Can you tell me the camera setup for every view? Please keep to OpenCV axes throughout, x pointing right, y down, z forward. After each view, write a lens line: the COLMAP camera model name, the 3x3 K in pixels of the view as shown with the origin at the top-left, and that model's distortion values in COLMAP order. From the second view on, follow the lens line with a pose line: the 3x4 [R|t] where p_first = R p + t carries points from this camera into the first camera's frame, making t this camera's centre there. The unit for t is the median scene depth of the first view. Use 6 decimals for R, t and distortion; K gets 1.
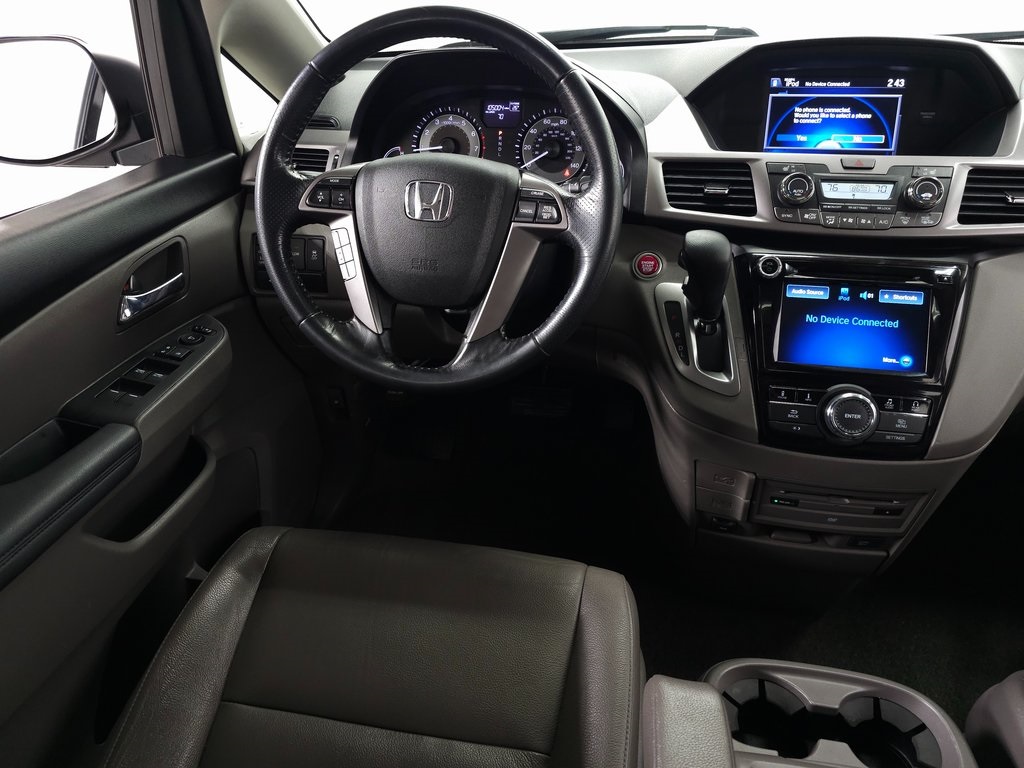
lens RADIAL K [[691.3, 0, 511.3], [0, 691.3, 379.3], [0, 0, 1]] dist [0.044511, -0.051597]
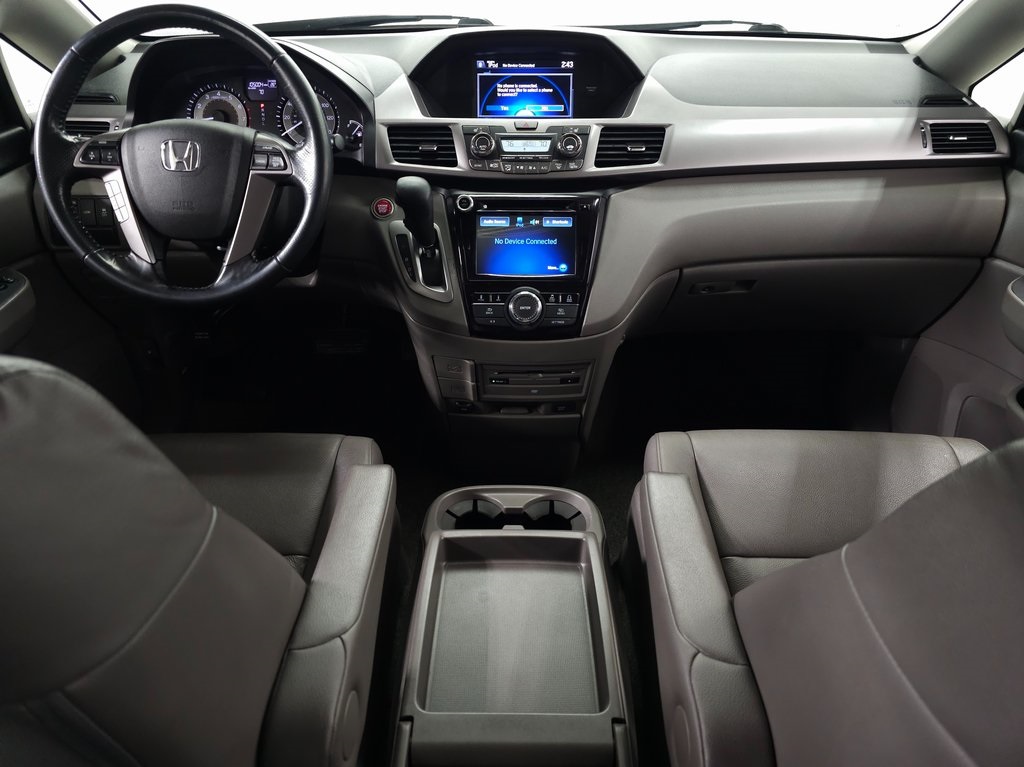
lens RADIAL K [[691.3, 0, 514.3], [0, 691.3, 391.6], [0, 0, 1]] dist [0.044511, -0.051597]
pose [[0.980772, -0.083799, 0.176248, 0.175576], [0.077450, 0.996085, 0.042609, 0.135763], [-0.179129, -0.028139, 0.983423, -0.313909]]
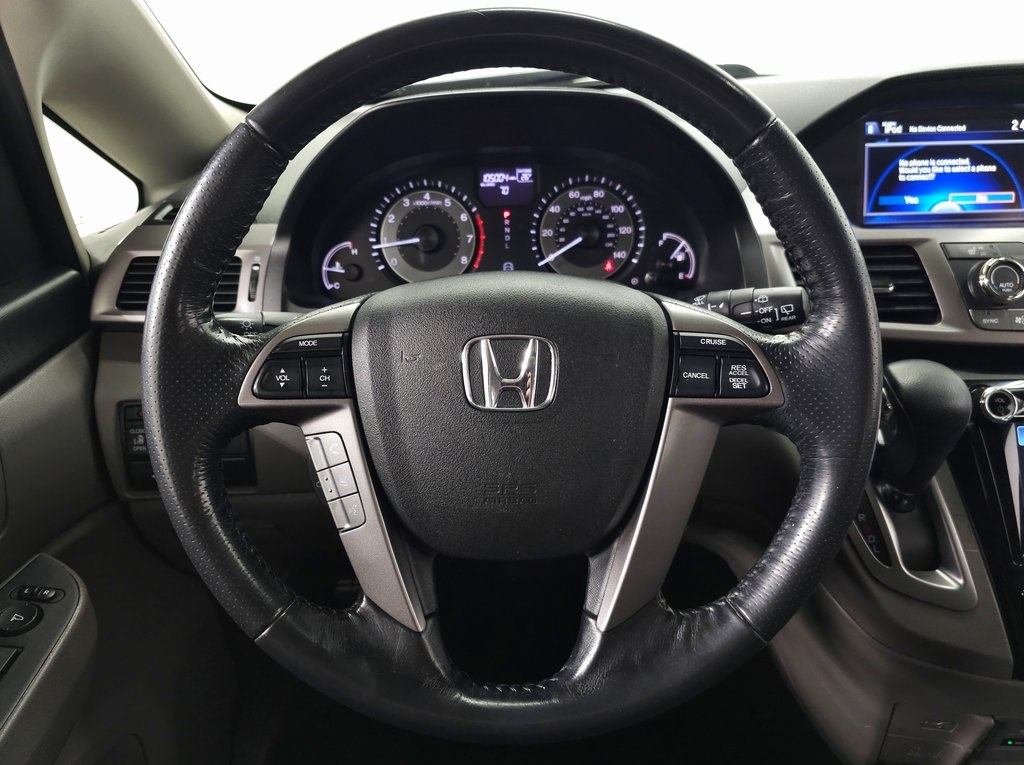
lens RADIAL K [[691.3, 0, 505.2], [0, 691.3, 378.5], [0, 0, 1]] dist [0.044511, -0.051597]
pose [[0.979032, -0.096163, 0.179581, -0.169162], [0.107914, 0.992534, -0.056837, -0.176588], [-0.172775, 0.075024, 0.982100, 0.393035]]
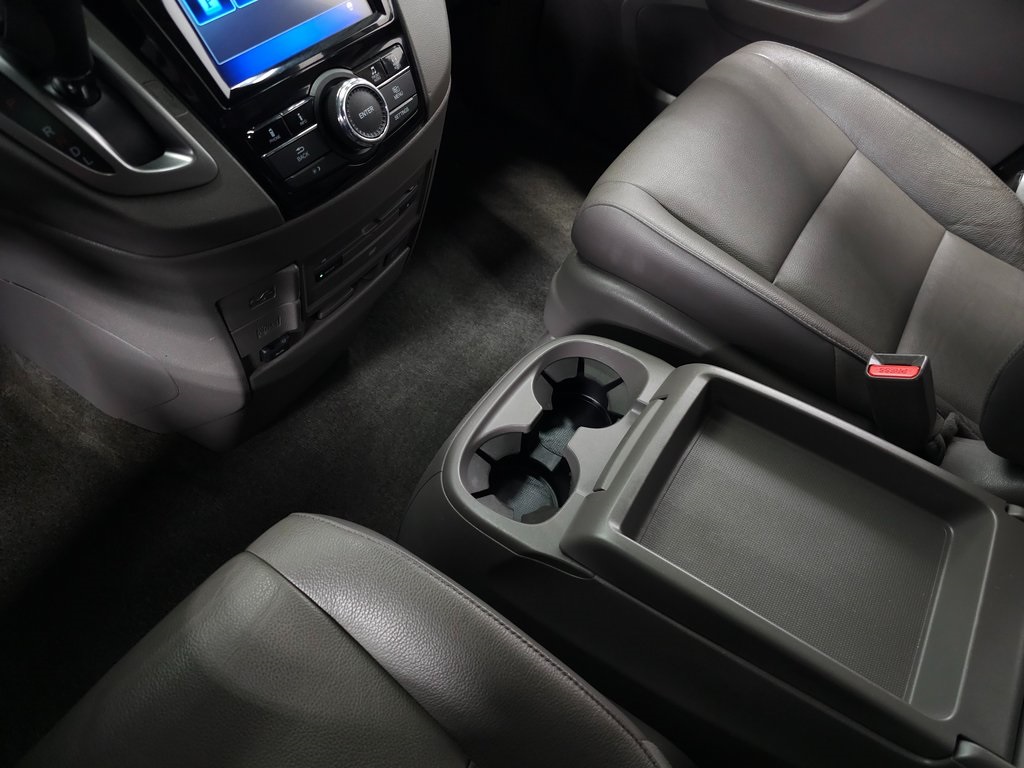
lens RADIAL K [[691.3, 0, 520.9], [0, 691.3, 381.7], [0, 0, 1]] dist [0.044511, -0.051597]
pose [[0.355378, -0.708144, 0.610113, -0.069647], [0.394286, 0.705377, 0.589051, -0.092242], [-0.847493, 0.031223, 0.529887, 0.419395]]
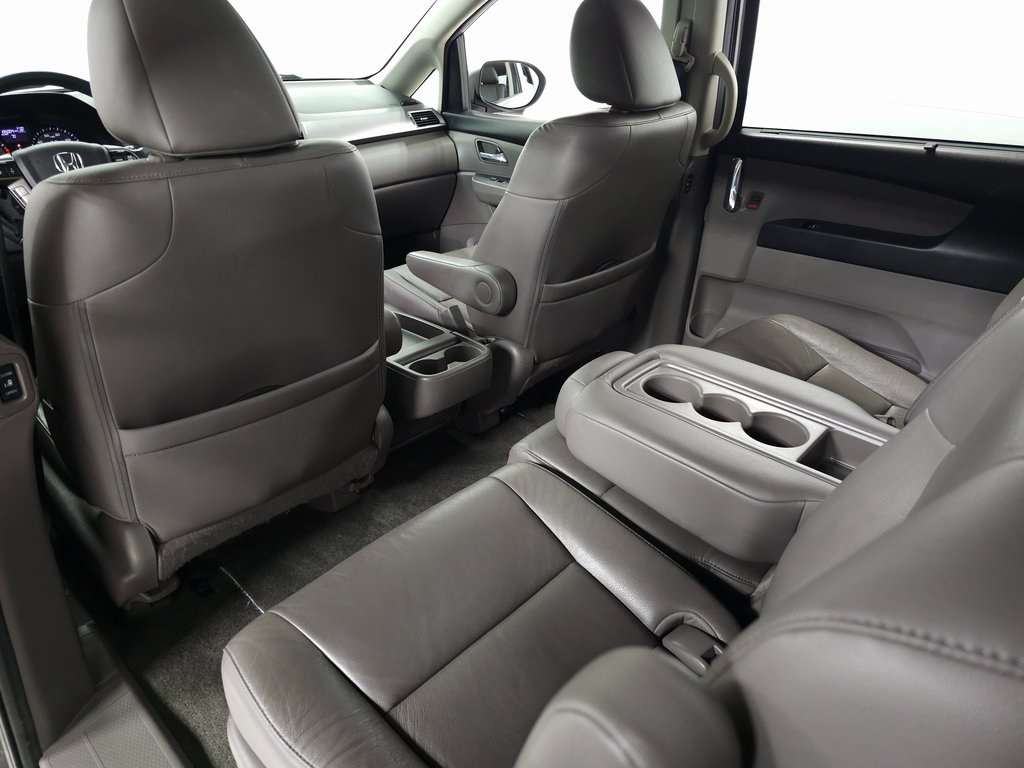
lens RADIAL K [[691.3, 0, 510.1], [0, 691.3, 372.8], [0, 0, 1]] dist [0.044511, -0.051597]
pose [[0.523901, -0.363194, 0.770466, -0.960237], [0.423132, 0.896007, 0.134652, 0.433197], [-0.739247, 0.255465, 0.623098, -0.816393]]
